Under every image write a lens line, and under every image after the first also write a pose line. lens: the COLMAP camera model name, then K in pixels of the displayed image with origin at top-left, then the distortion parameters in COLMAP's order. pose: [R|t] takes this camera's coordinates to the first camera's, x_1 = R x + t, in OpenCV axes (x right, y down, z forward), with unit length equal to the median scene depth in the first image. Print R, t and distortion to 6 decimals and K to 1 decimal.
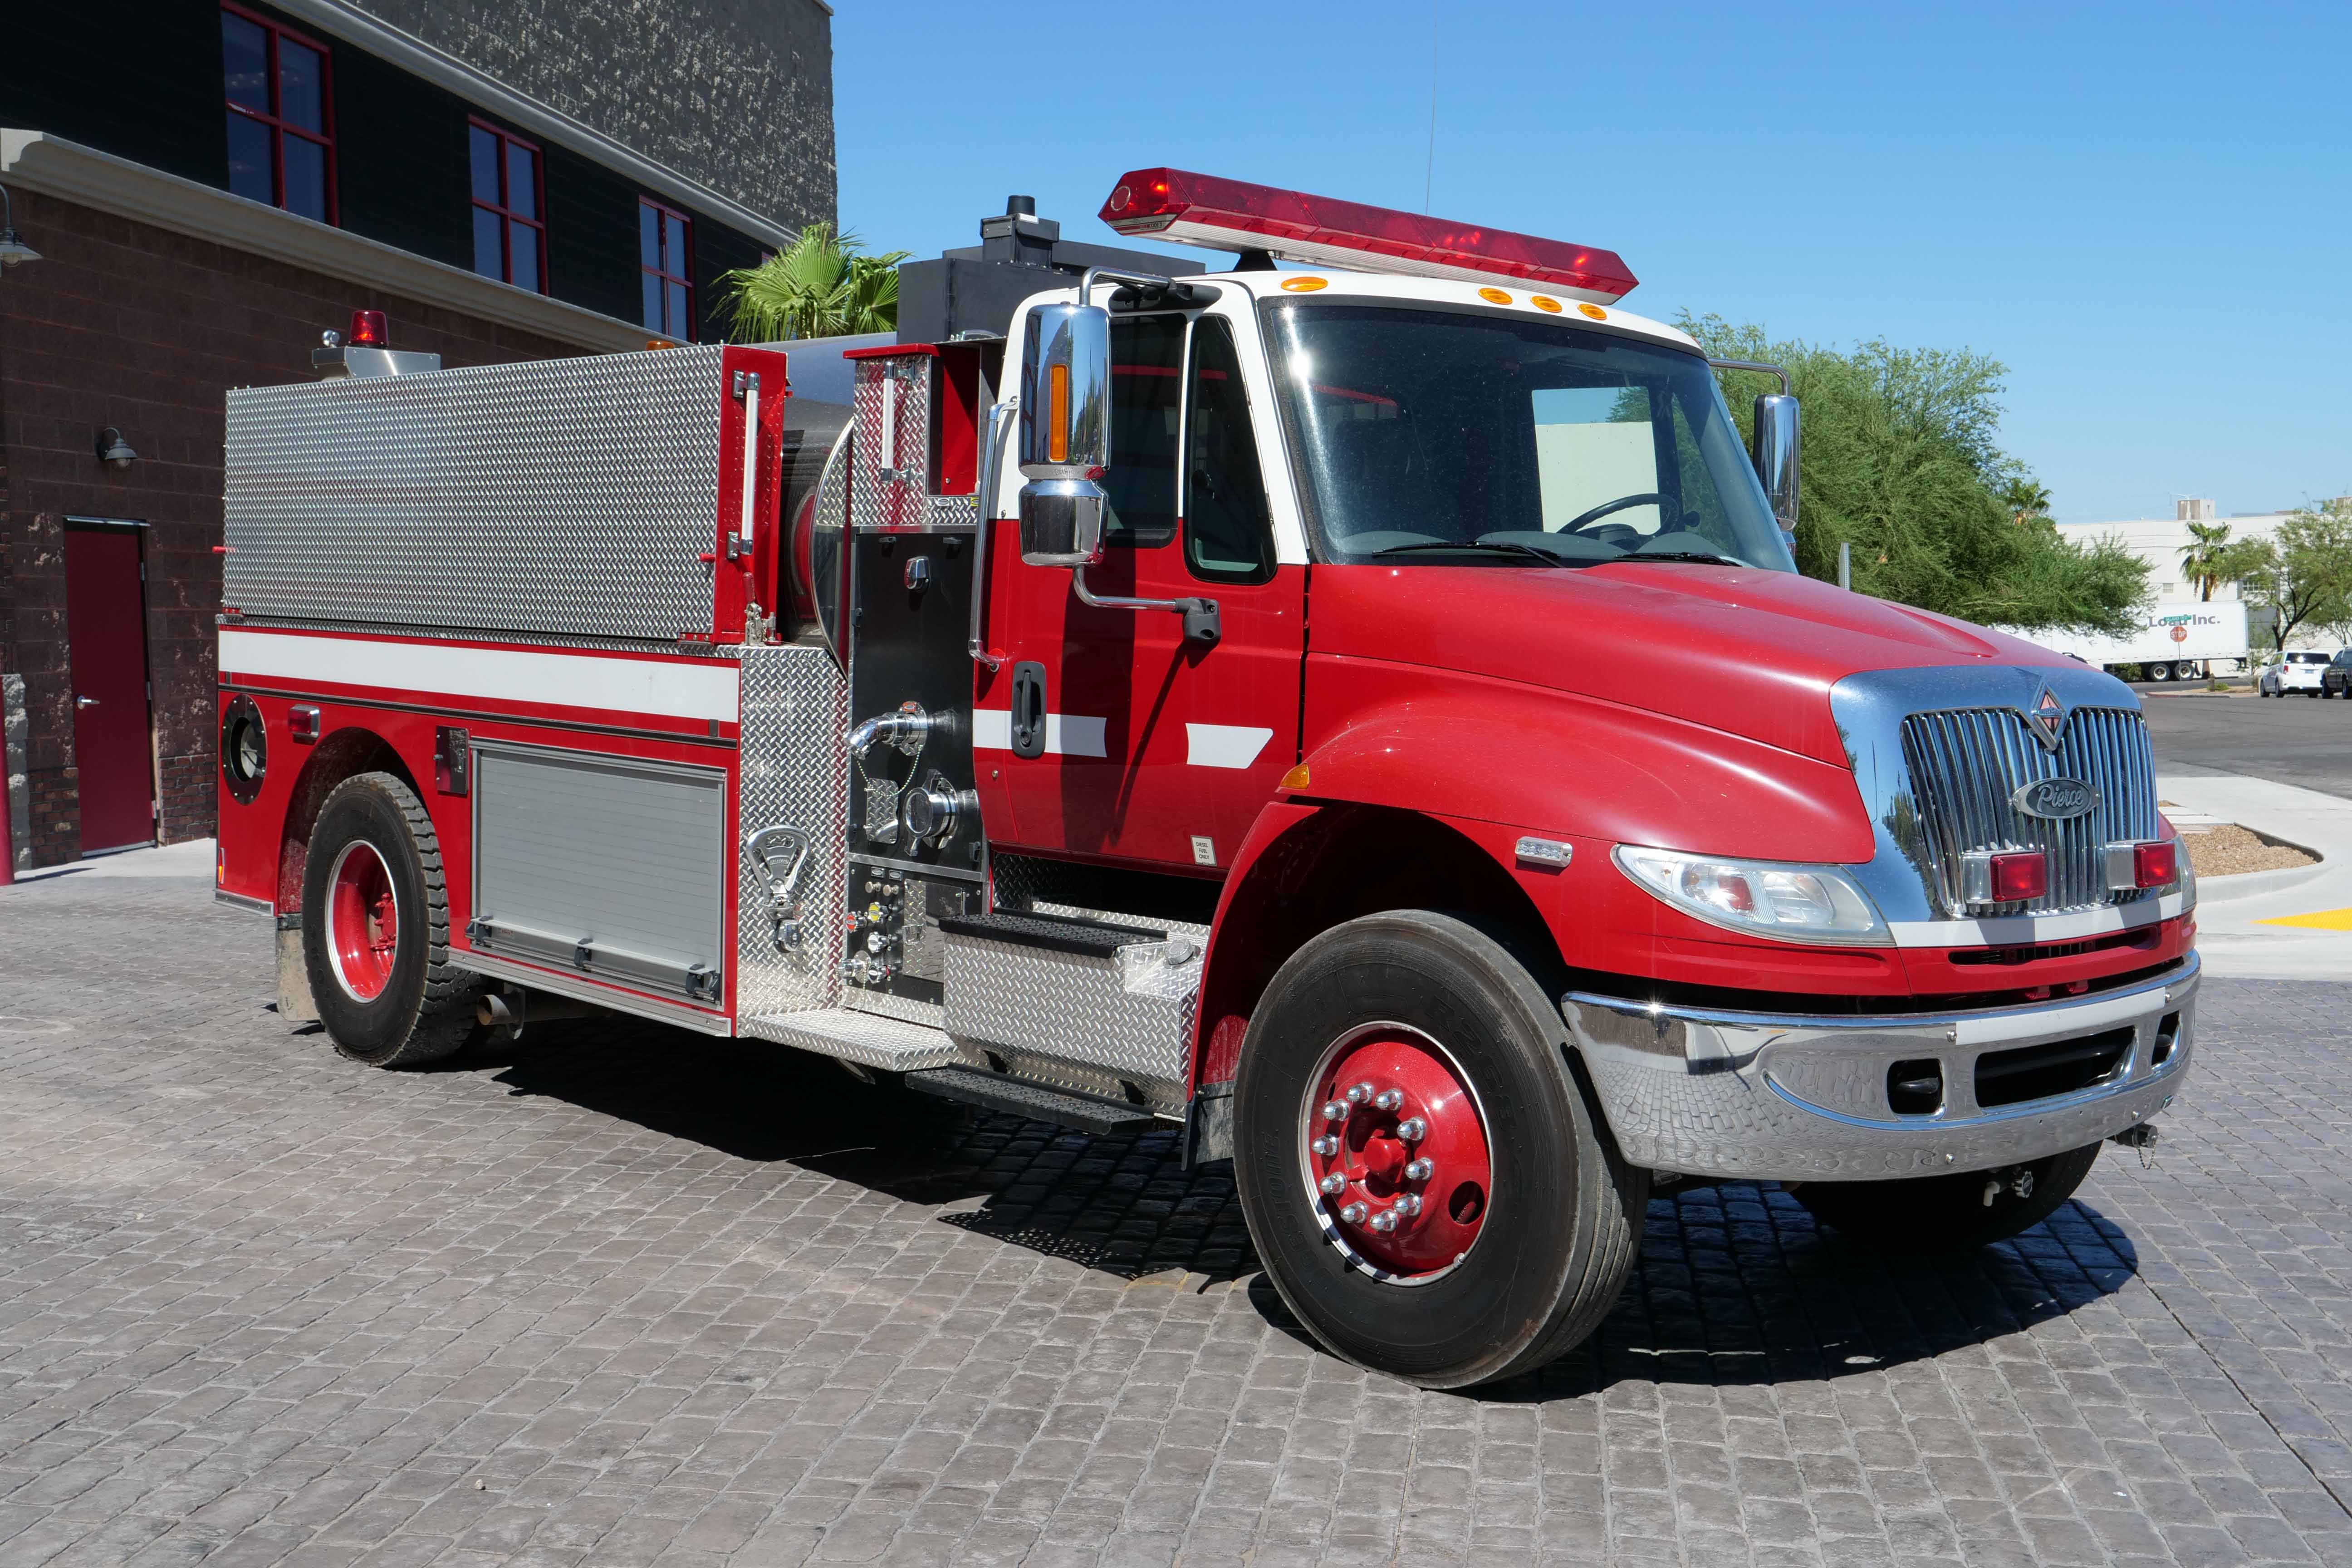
lens RADIAL K [[2569.9, 0, 1176.0], [0, 2569.9, 784.0], [0, 0, 1]] dist [0.004011, 0.003707]
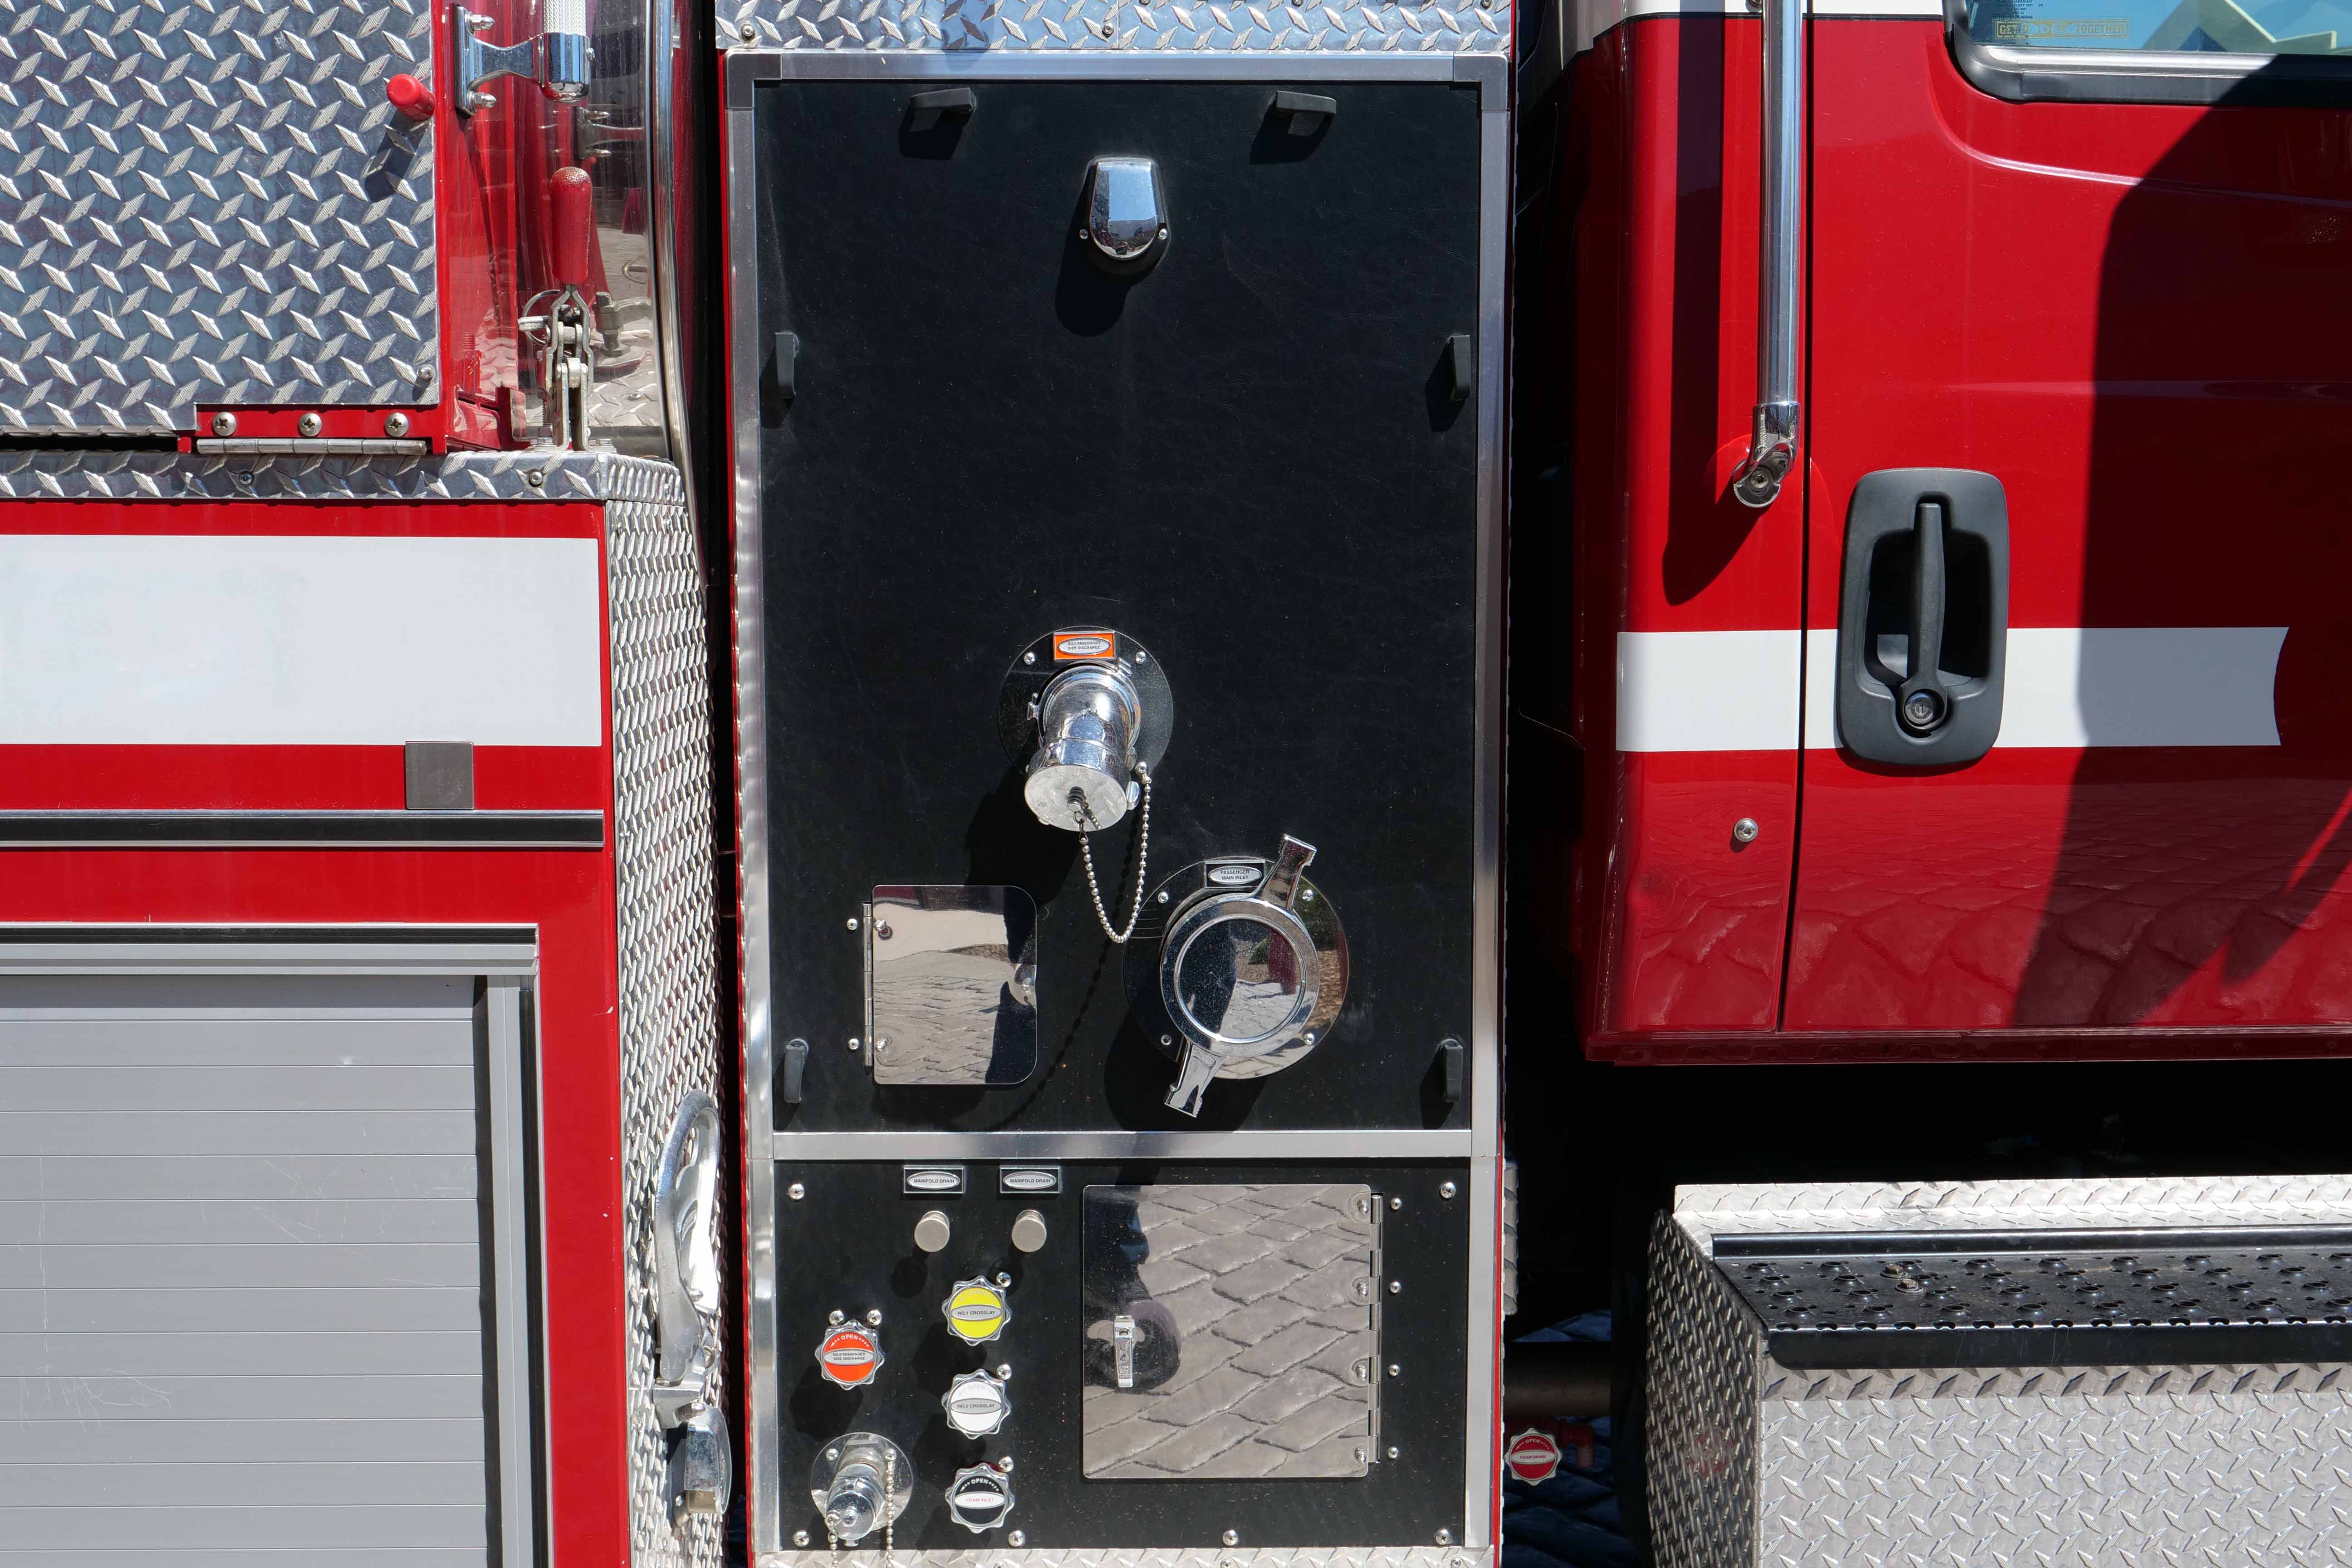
lens RADIAL K [[2416.1, 0, 1176.0], [0, 2416.1, 784.0], [0, 0, 1]] dist [-0.009448, -0.004755]
pose [[0.675534, -0.102815, 0.730125, -0.343676], [0.069194, 0.994700, 0.076052, -0.038345], [-0.734075, -0.000856, 0.679068, 0.874402]]
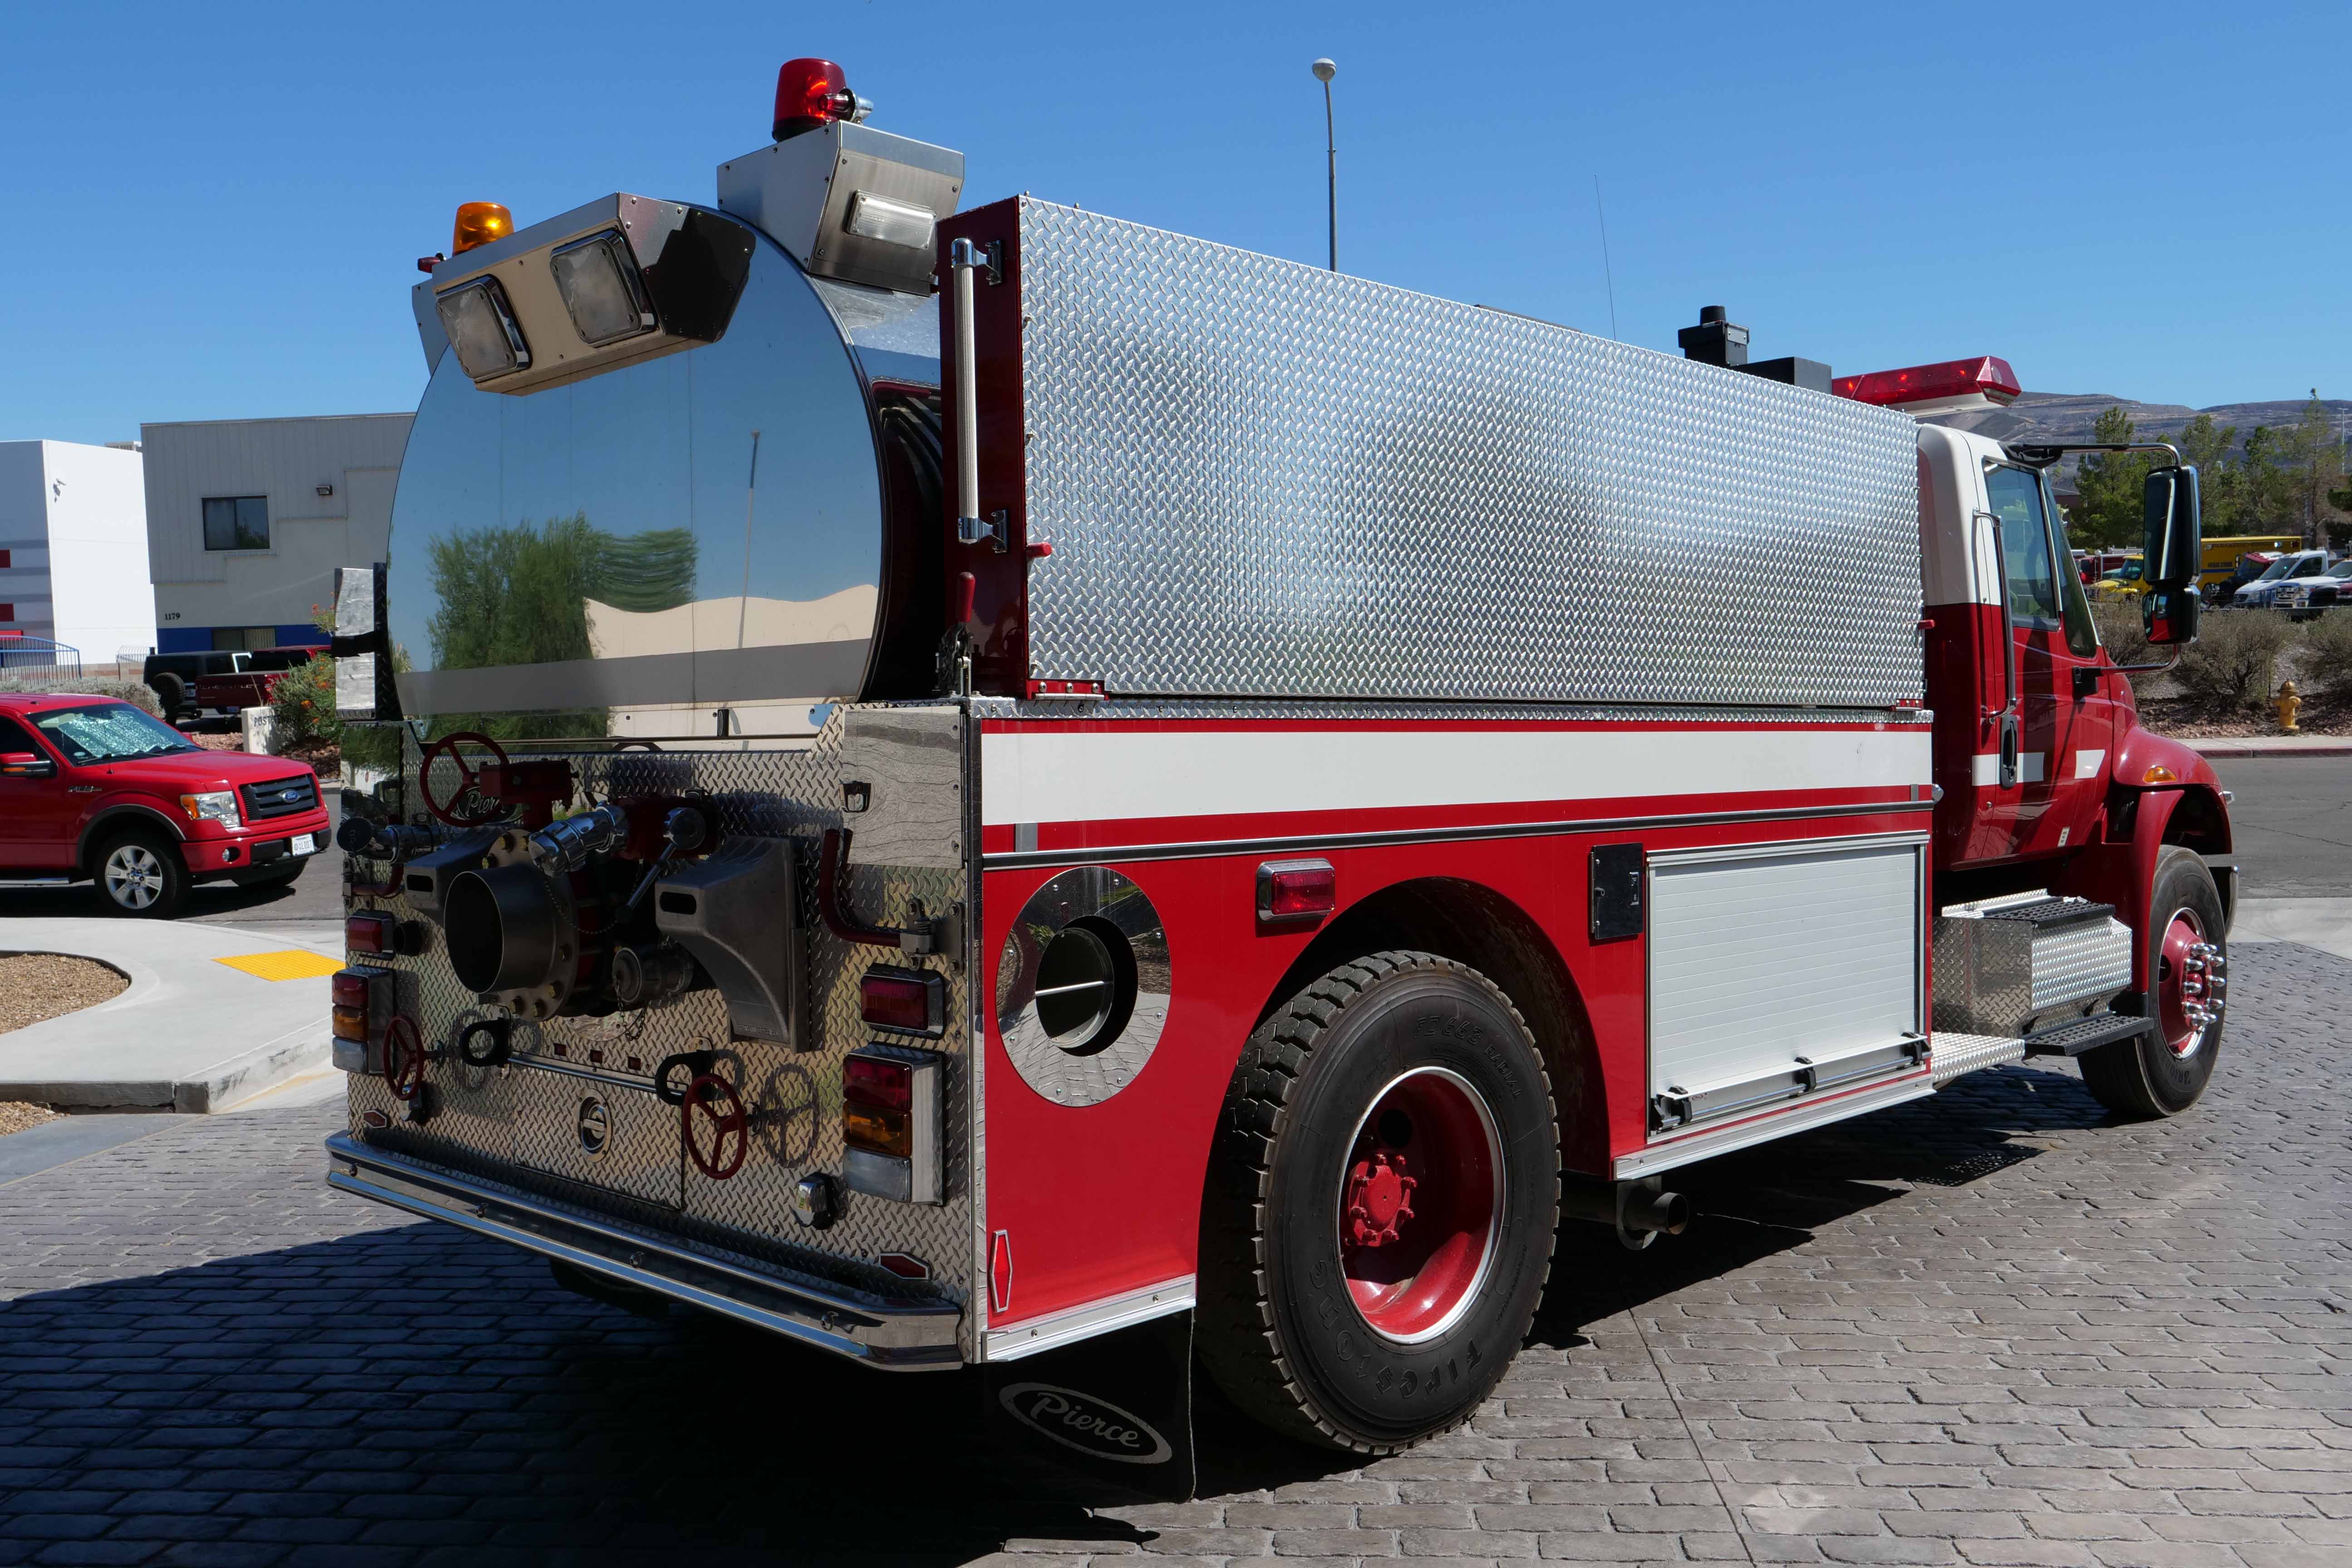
lens RADIAL K [[2055.5, 0, 1176.0], [0, 2055.5, 784.0], [0, 0, 1]] dist [0.003321, -0.001625]
pose [[-0.056595, -0.045750, 0.997348, -1.087851], [0.079346, 0.995584, 0.050172, -0.099416], [-0.995239, 0.081975, -0.052715, 1.492631]]
